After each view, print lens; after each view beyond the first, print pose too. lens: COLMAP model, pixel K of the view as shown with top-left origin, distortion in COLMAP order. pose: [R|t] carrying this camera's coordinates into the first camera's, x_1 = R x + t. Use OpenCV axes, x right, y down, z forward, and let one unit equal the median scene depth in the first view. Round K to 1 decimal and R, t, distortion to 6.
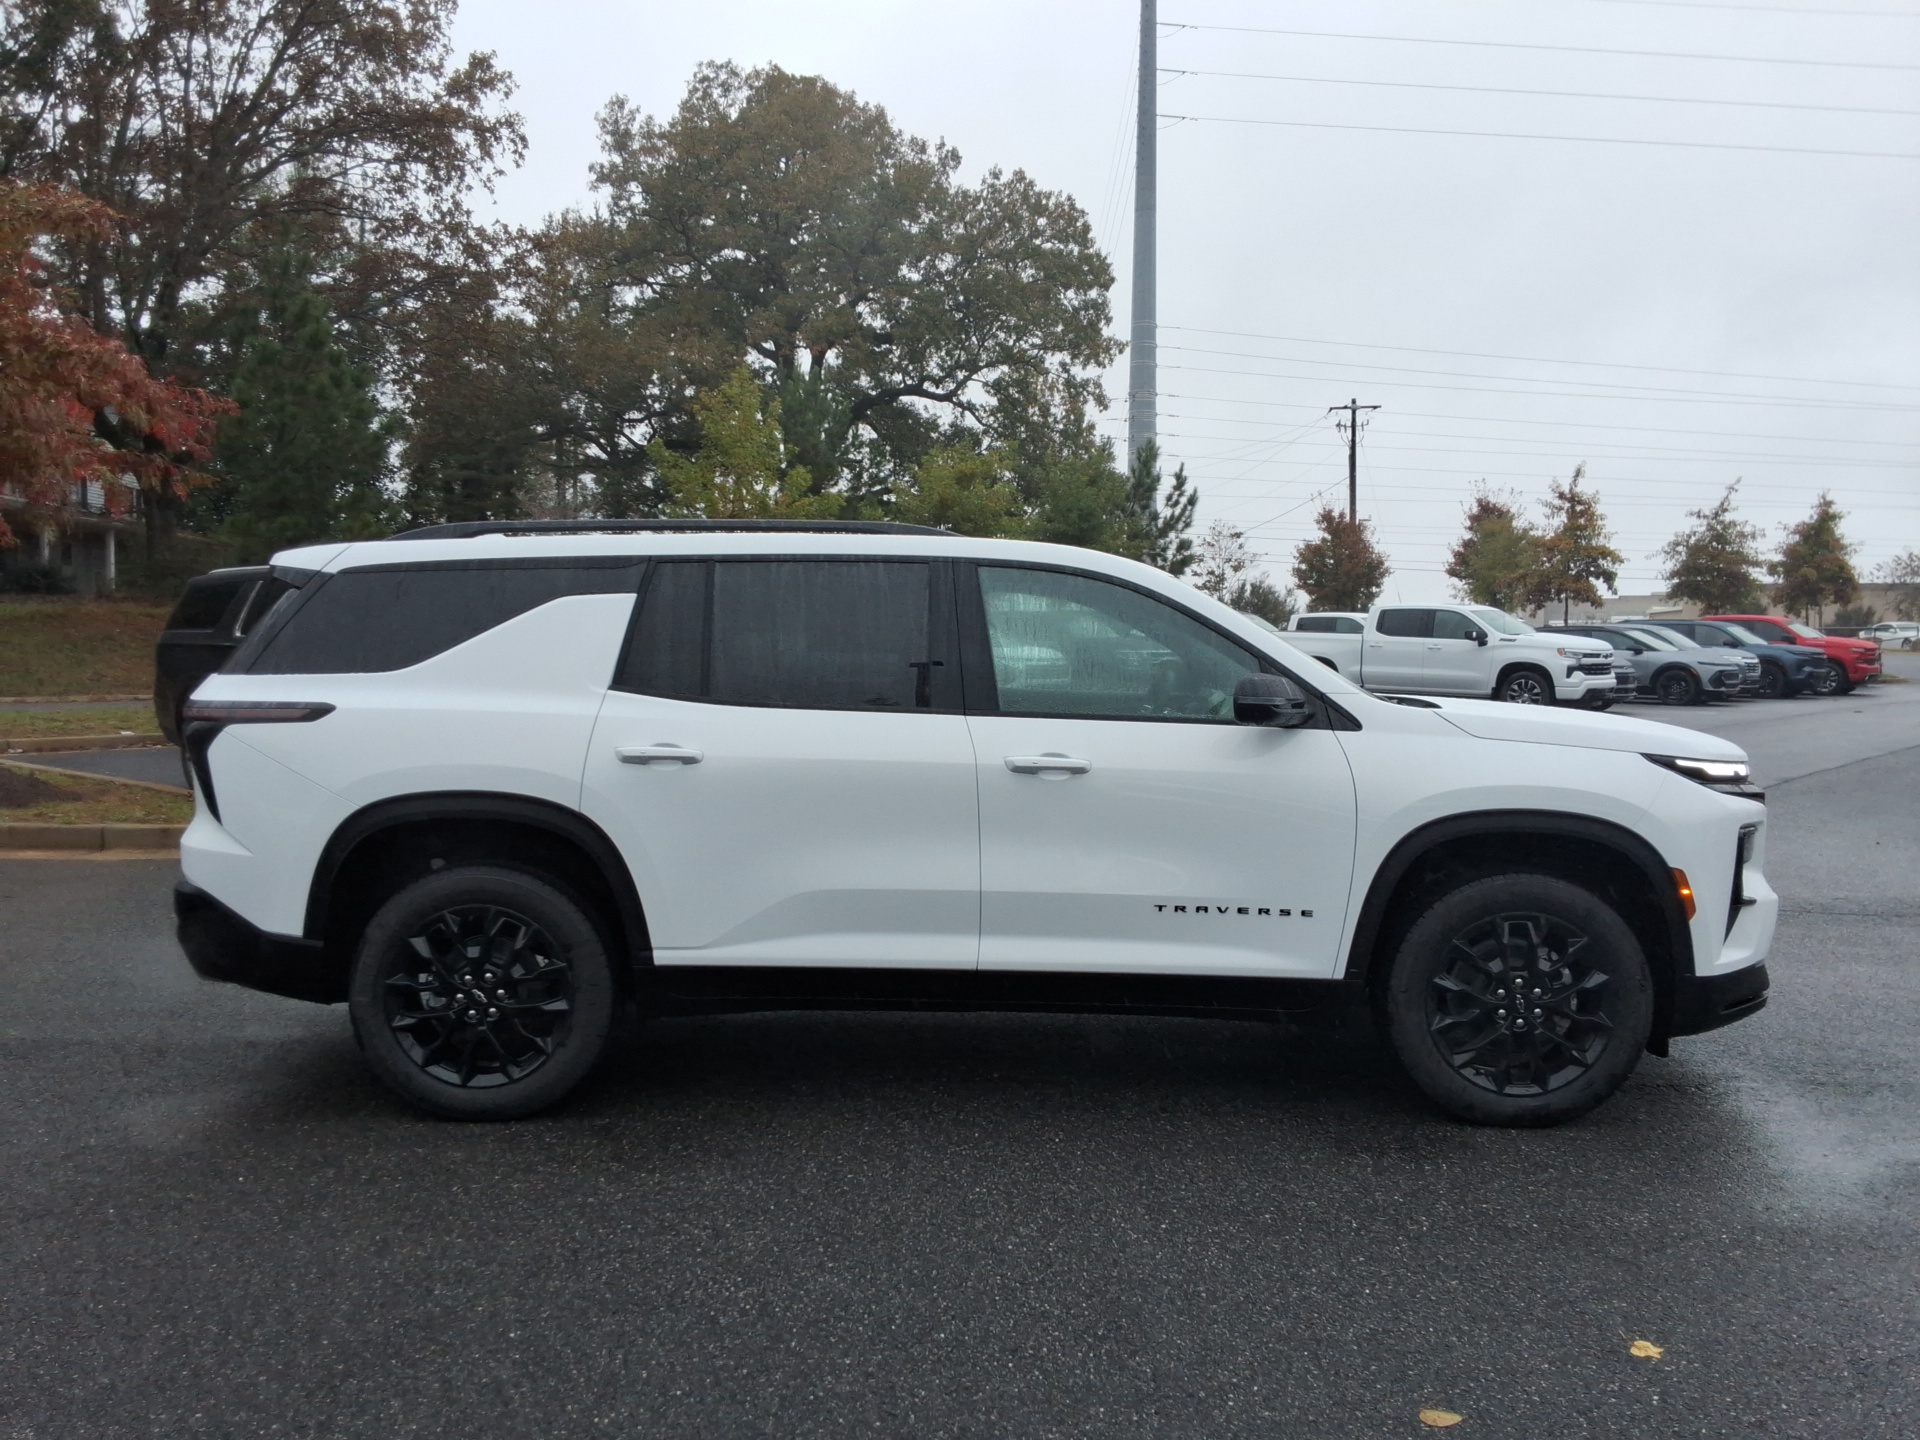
lens RADIAL K [[1559.5, 0, 964.5], [0, 1559.5, 711.9], [0, 0, 1]] dist [0.146352, -0.231060]
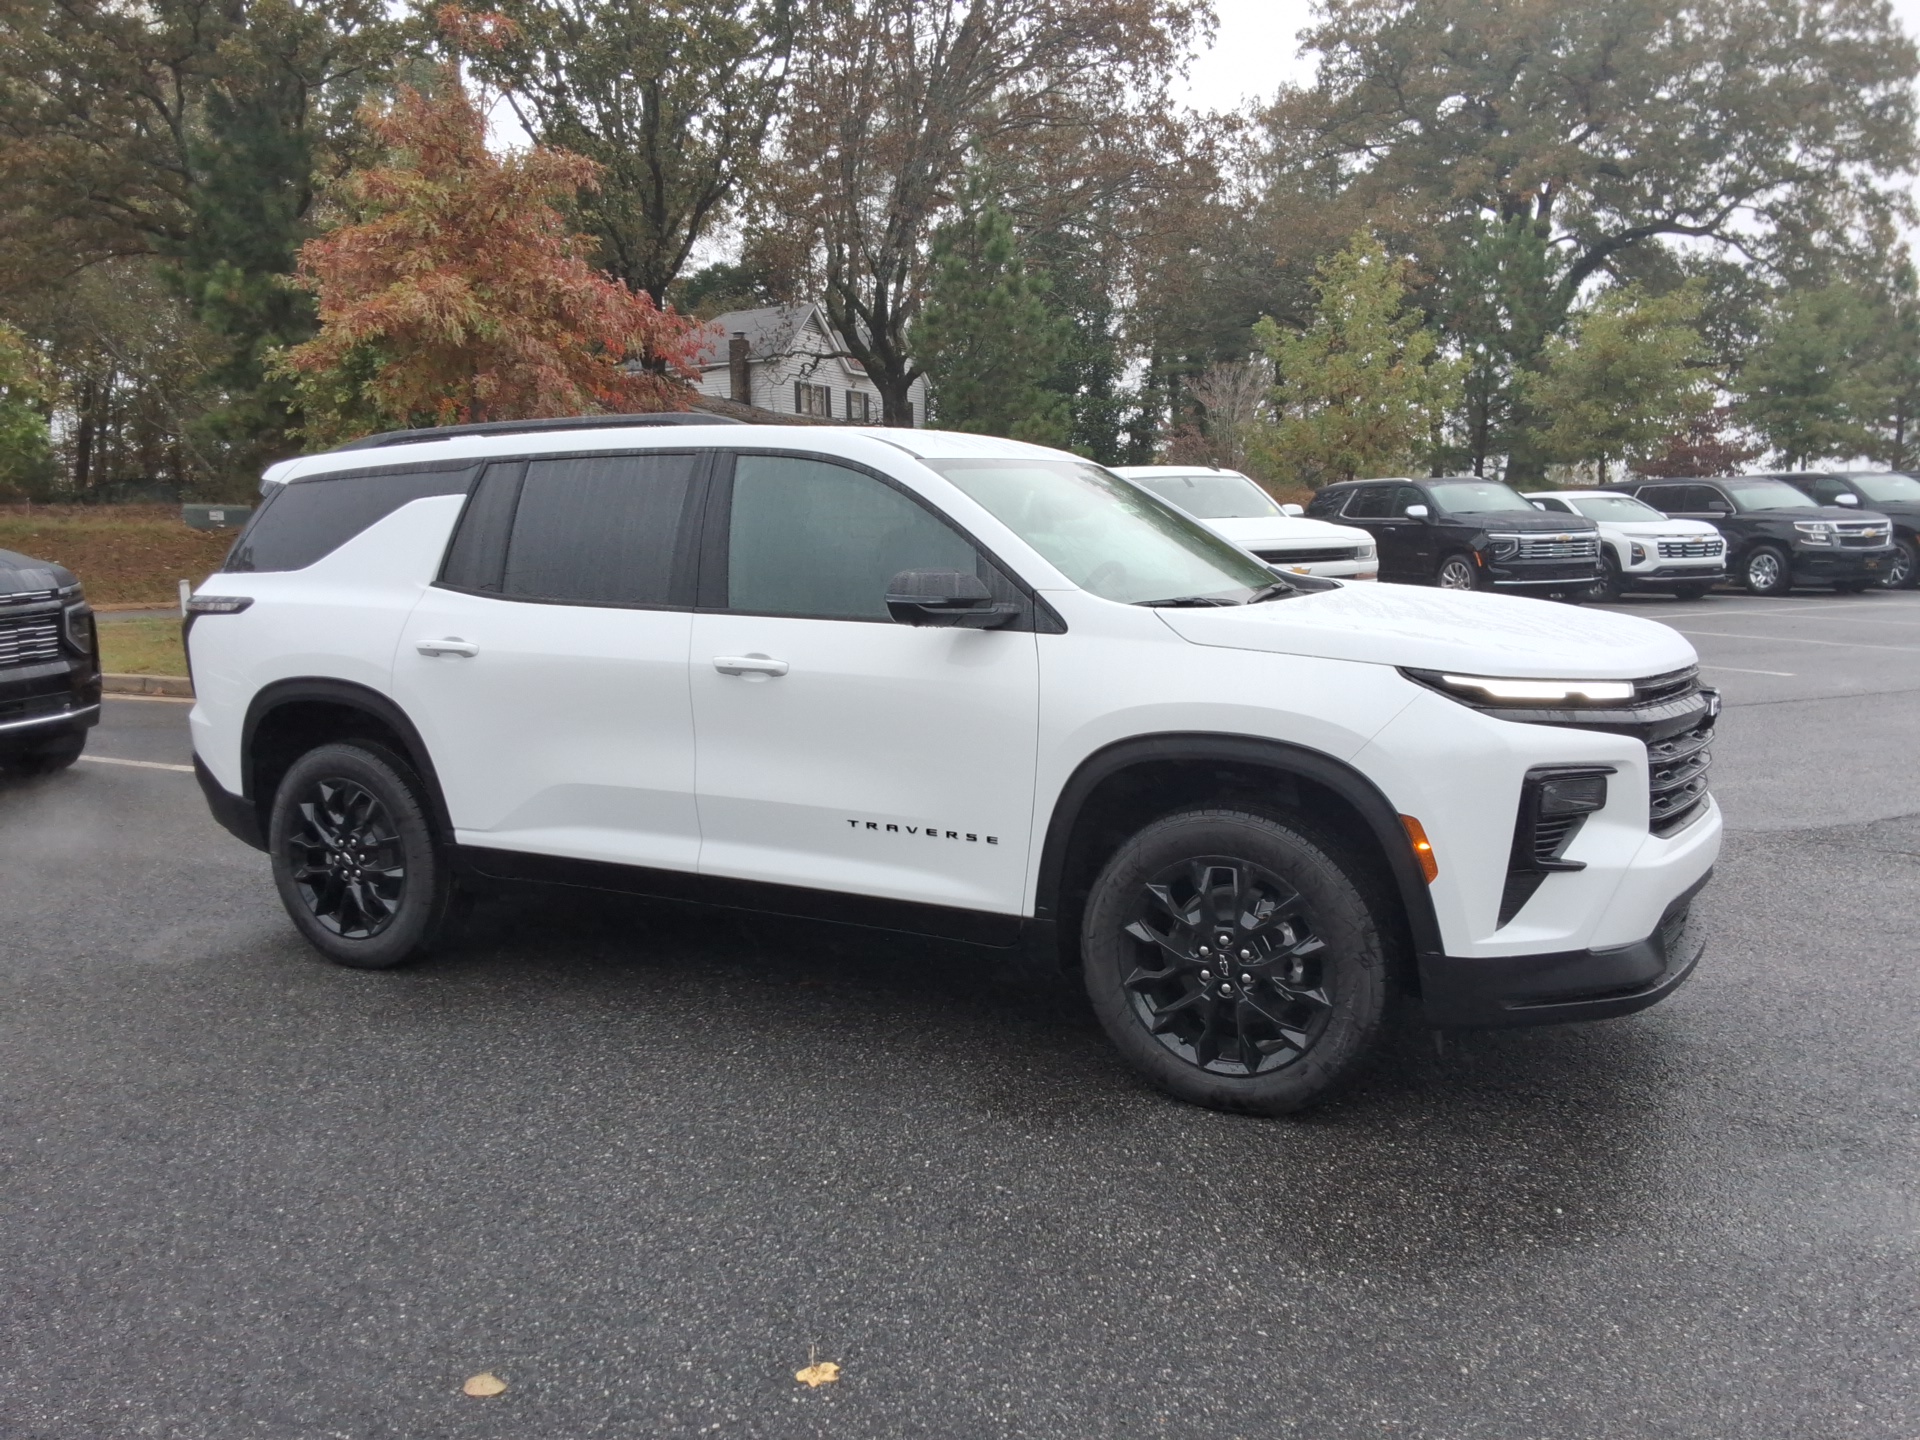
lens RADIAL K [[1559.5, 0, 964.5], [0, 1559.5, 711.9], [0, 0, 1]] dist [0.146352, -0.231060]
pose [[0.878942, 0.035935, -0.475572, 0.597463], [-0.001036, 0.997299, 0.073441, -0.008145], [0.476927, -0.064058, 0.876606, 0.217336]]
